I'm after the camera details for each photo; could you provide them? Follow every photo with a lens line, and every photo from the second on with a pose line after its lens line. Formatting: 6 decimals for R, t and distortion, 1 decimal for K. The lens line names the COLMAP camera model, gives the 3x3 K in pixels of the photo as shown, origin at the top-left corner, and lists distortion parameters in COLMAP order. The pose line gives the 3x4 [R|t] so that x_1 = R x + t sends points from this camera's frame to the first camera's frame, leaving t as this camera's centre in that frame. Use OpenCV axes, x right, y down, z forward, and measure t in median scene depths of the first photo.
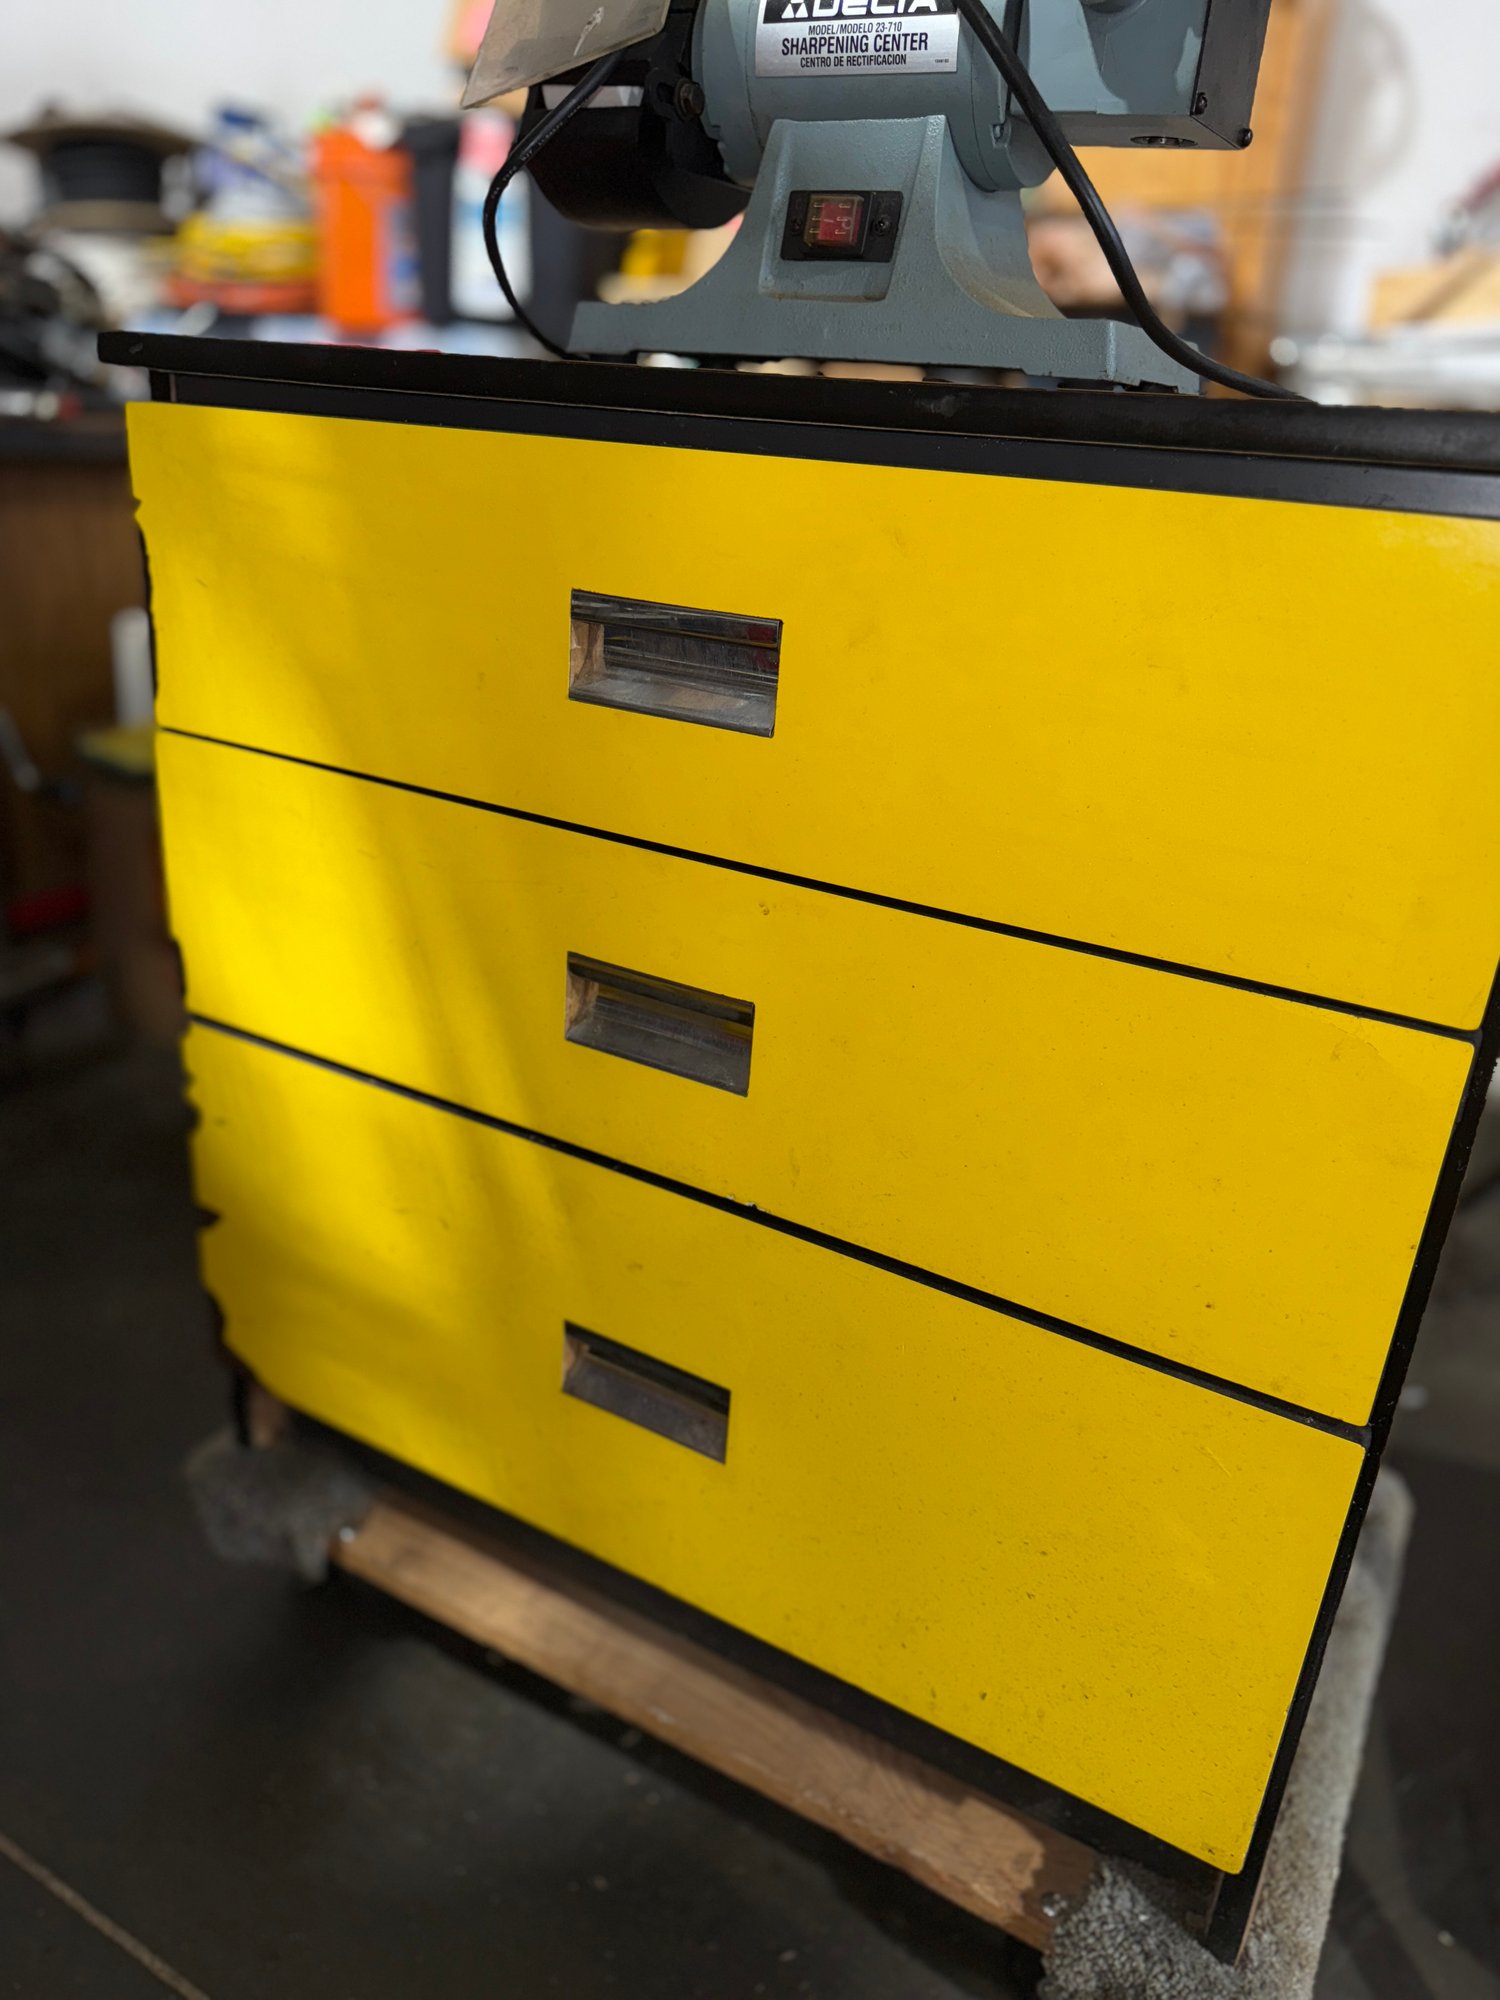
lens RADIAL K [[1387.8, 0, 750.0], [0, 1387.8, 1000.0], [0, 0, 1]] dist [-0.005619, -0.014083]
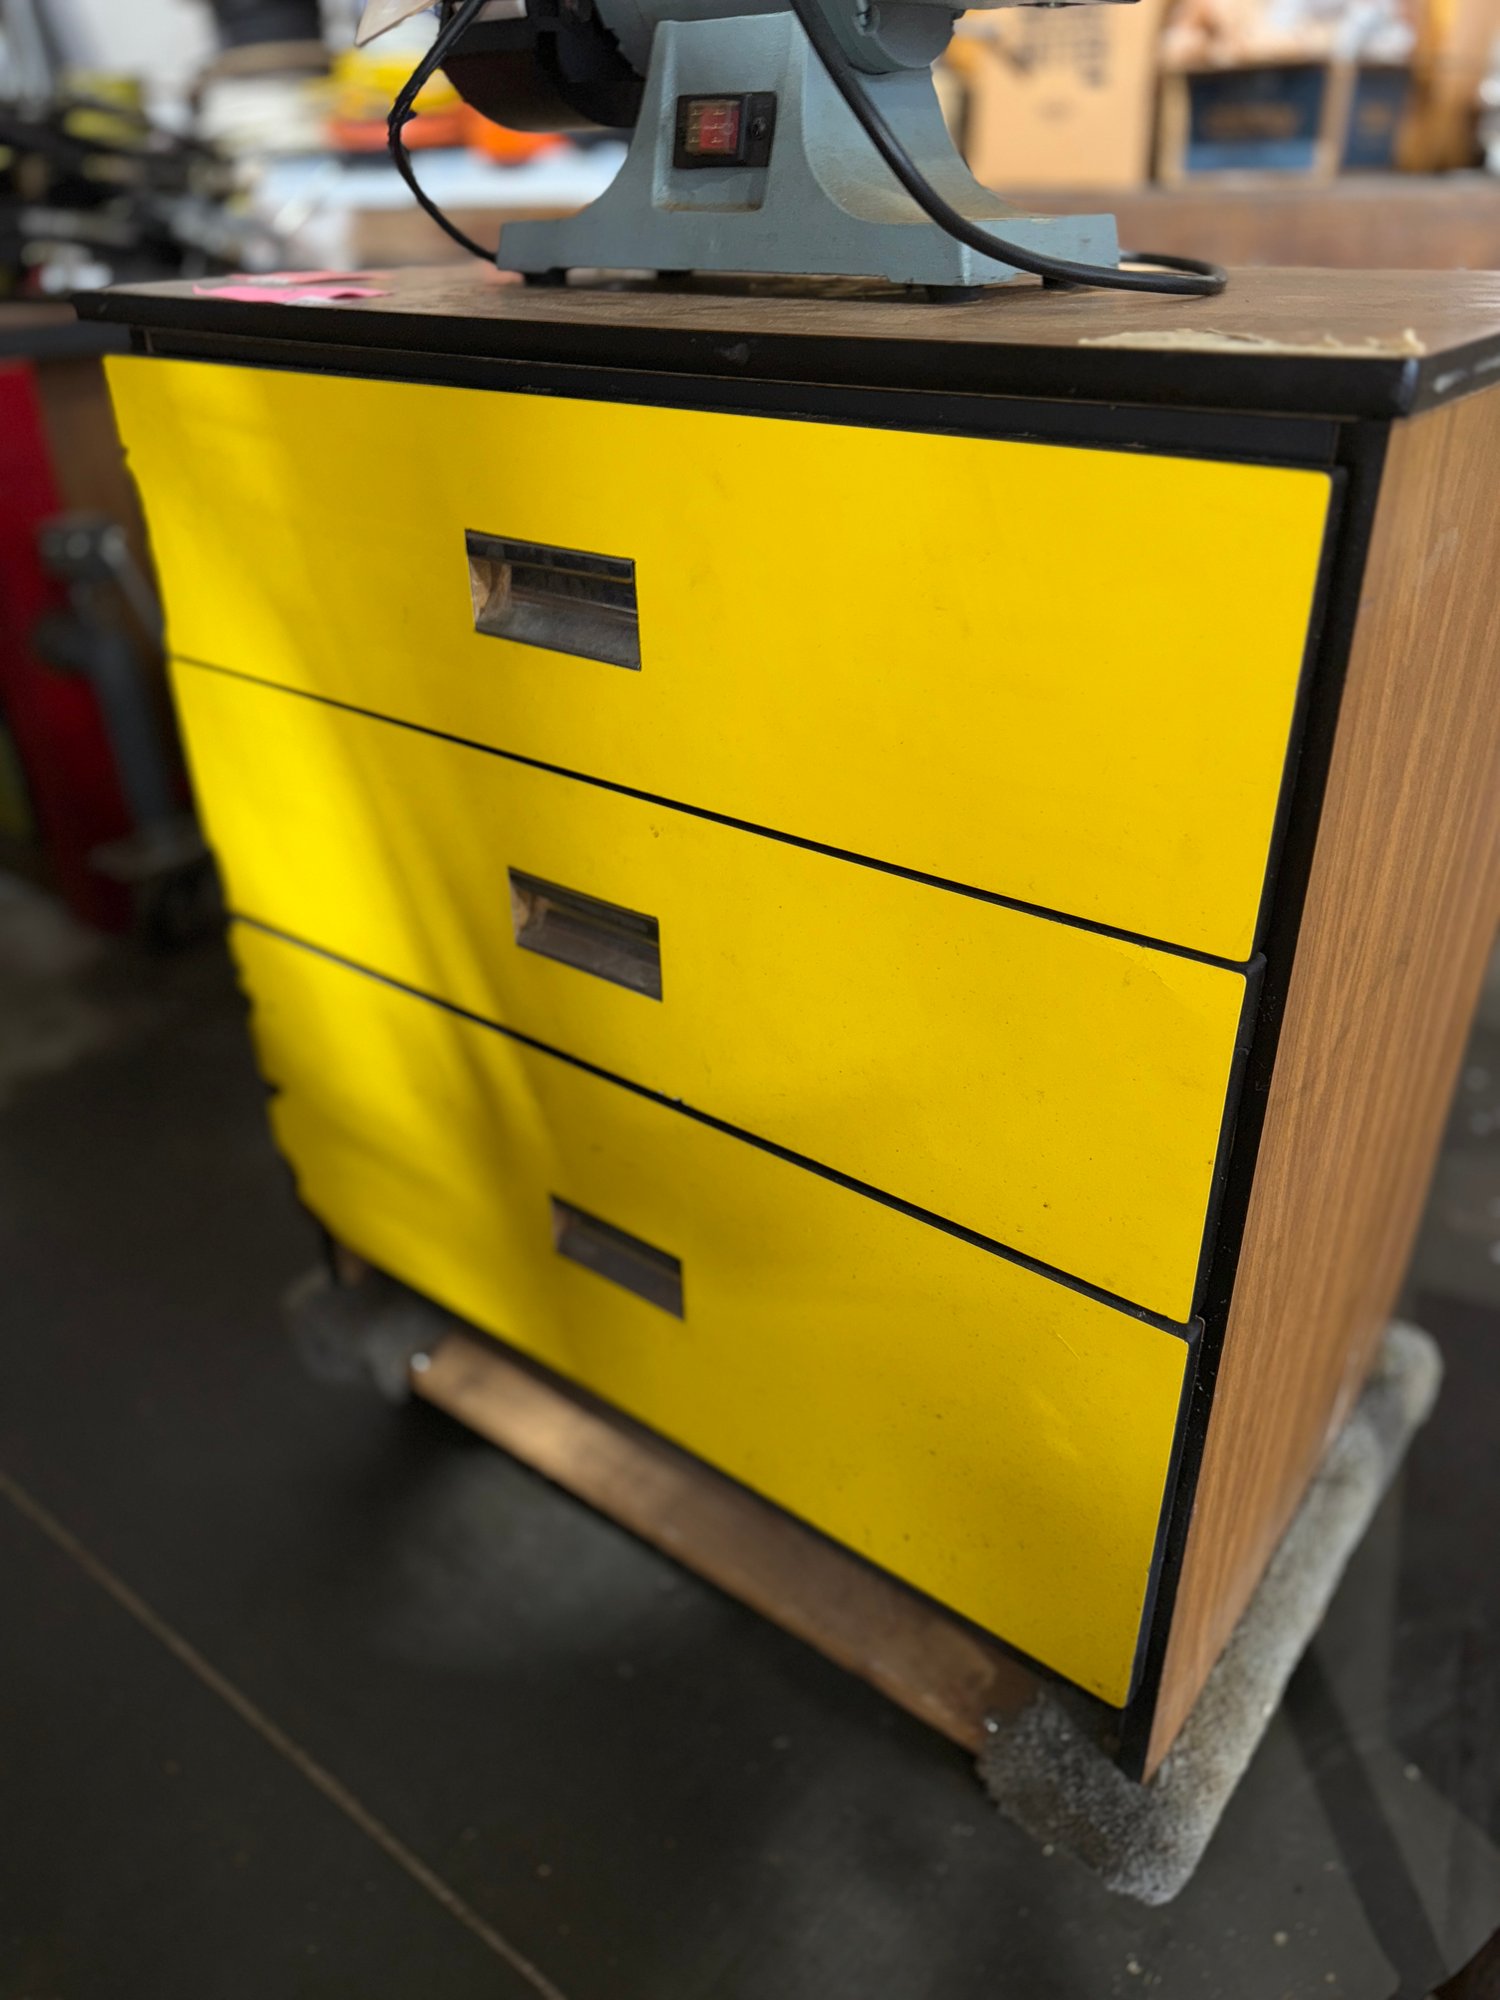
lens RADIAL K [[1388.1, 0, 800.2], [0, 1388.1, 983.0], [0, 0, 1]] dist [0.027901, -0.059956]
pose [[0.989157, -0.007025, -0.146691, 0.247393], [0.024856, 0.992453, 0.120080, -0.067284], [0.144740, -0.122424, 0.981867, -0.043710]]
